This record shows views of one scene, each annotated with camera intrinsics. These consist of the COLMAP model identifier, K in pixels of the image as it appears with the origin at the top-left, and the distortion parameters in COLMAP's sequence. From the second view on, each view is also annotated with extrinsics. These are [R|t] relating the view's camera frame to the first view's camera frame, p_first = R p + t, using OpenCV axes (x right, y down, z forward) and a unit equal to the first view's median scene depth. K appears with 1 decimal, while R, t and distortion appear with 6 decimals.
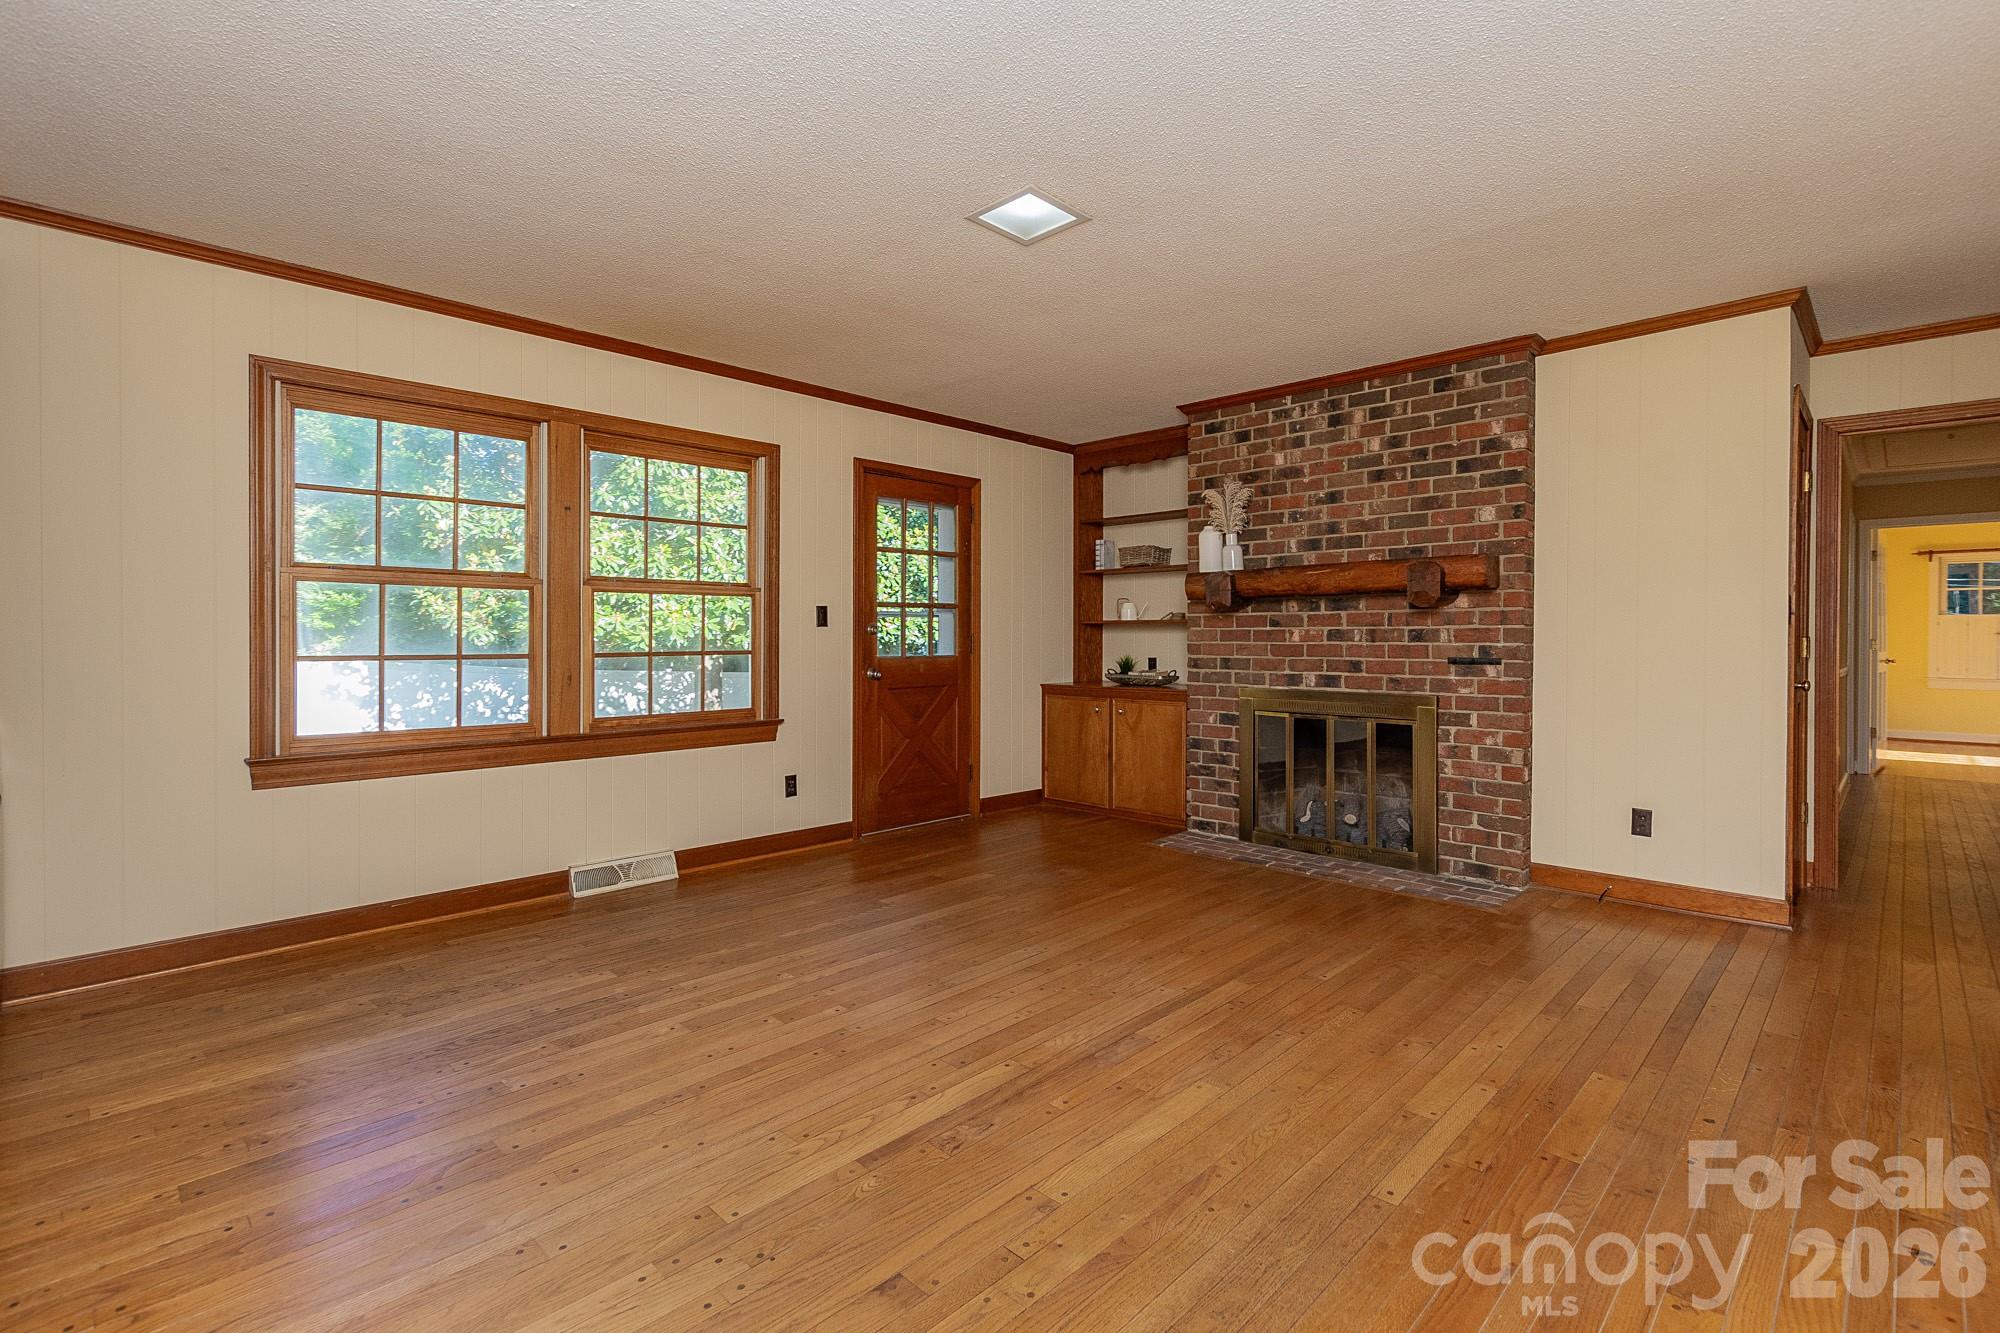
lens RADIAL K [[896.3, 0, 998.1], [0, 896.3, 649.0], [0, 0, 1]] dist [-0.002310, -0.000455]
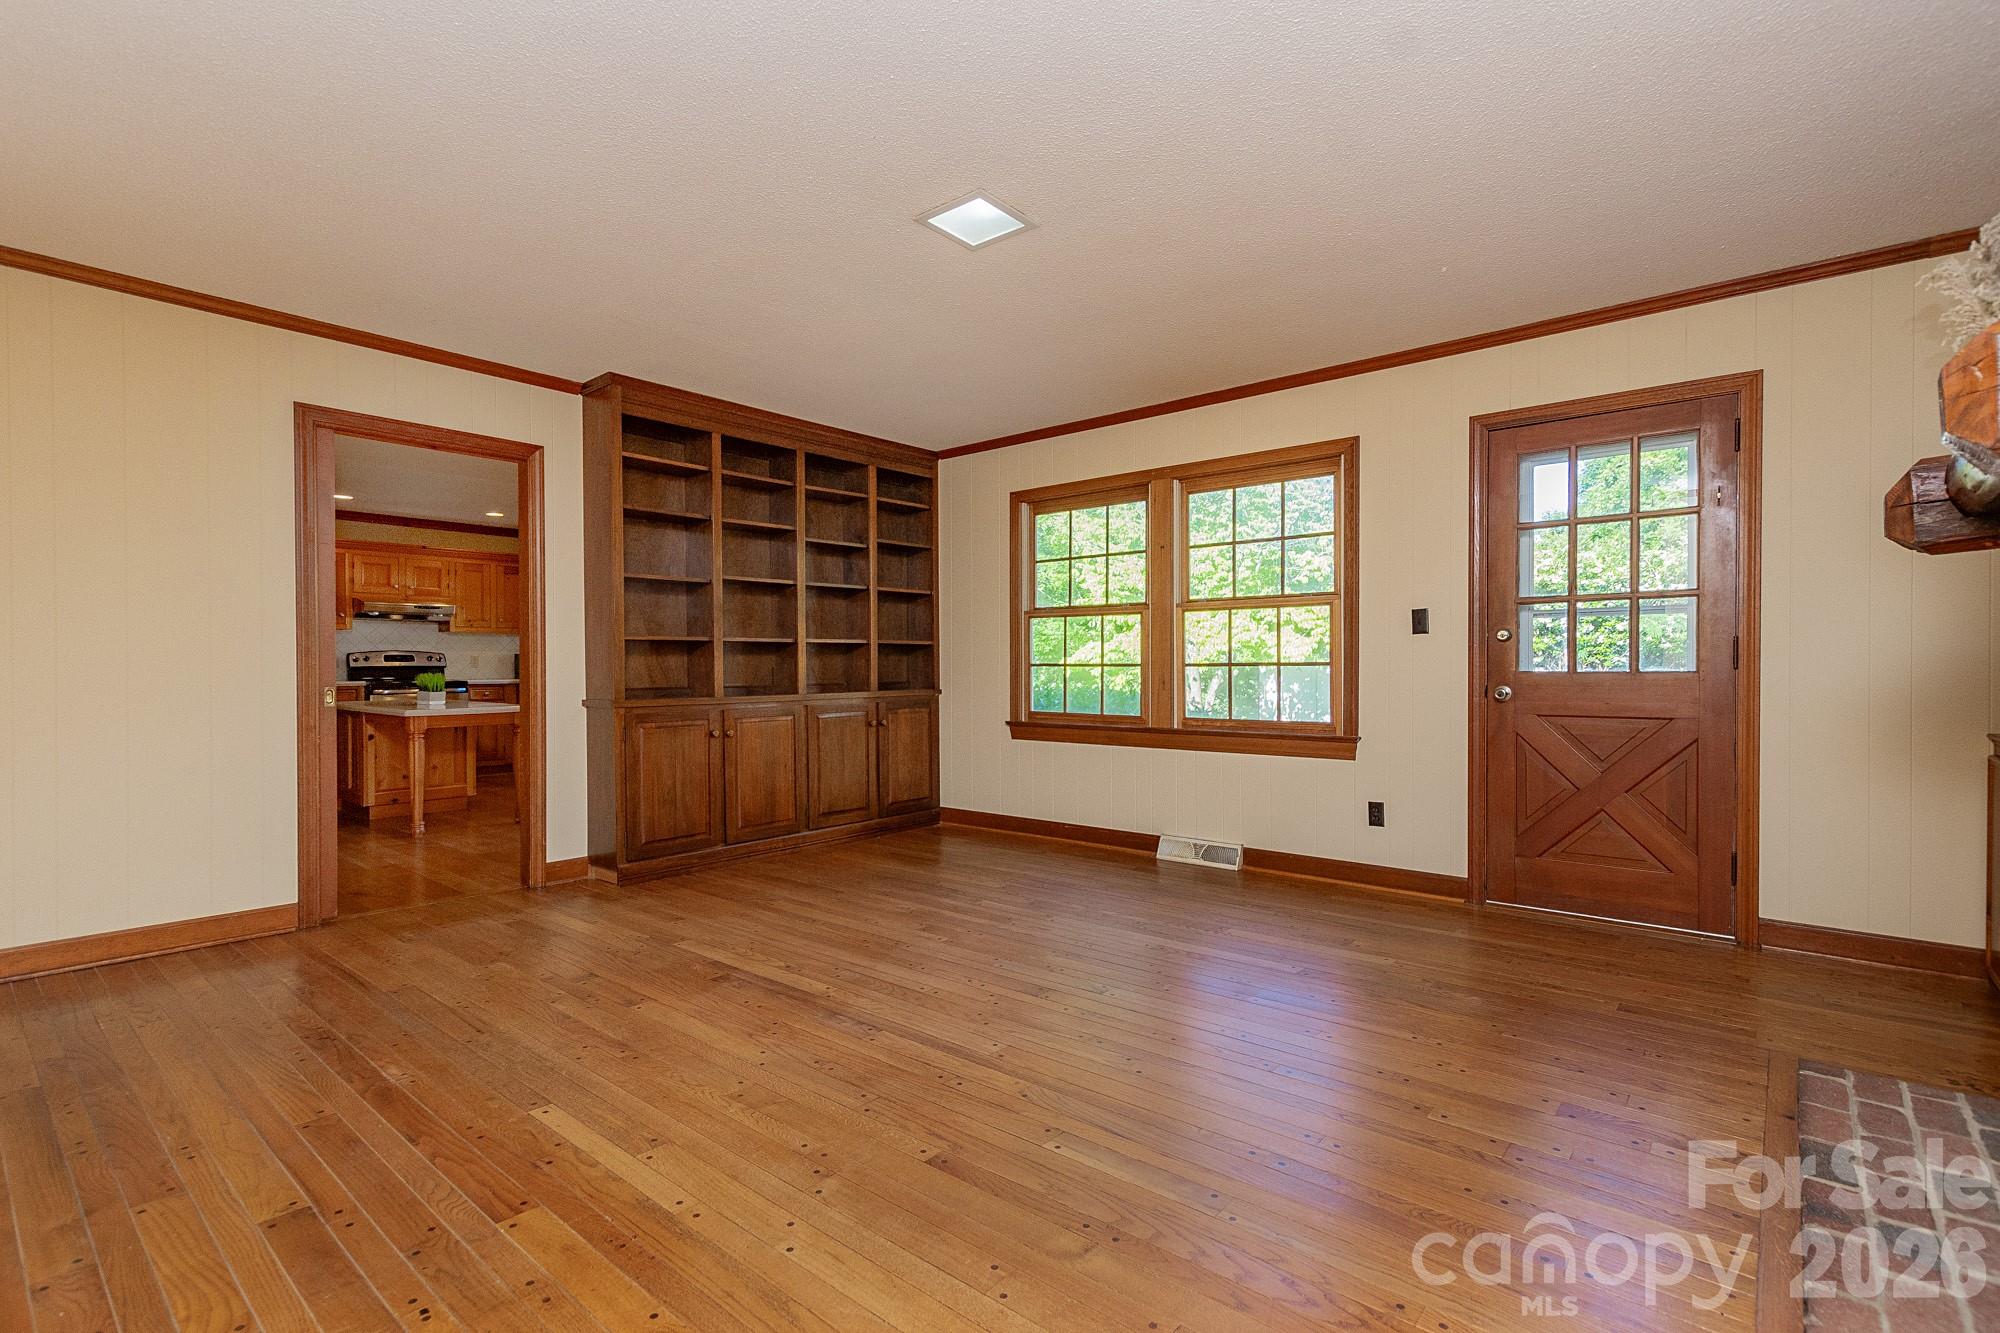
lens RADIAL K [[865.9, 0, 989.0], [0, 865.9, 675.6], [0, 0, 1]] dist [0.001968, -0.000308]
pose [[0.109236, 0.010631, -0.993959, 0.689719], [-0.010671, 0.999898, 0.009522, 0.013123], [0.993959, 0.009566, 0.109338, 0.619489]]
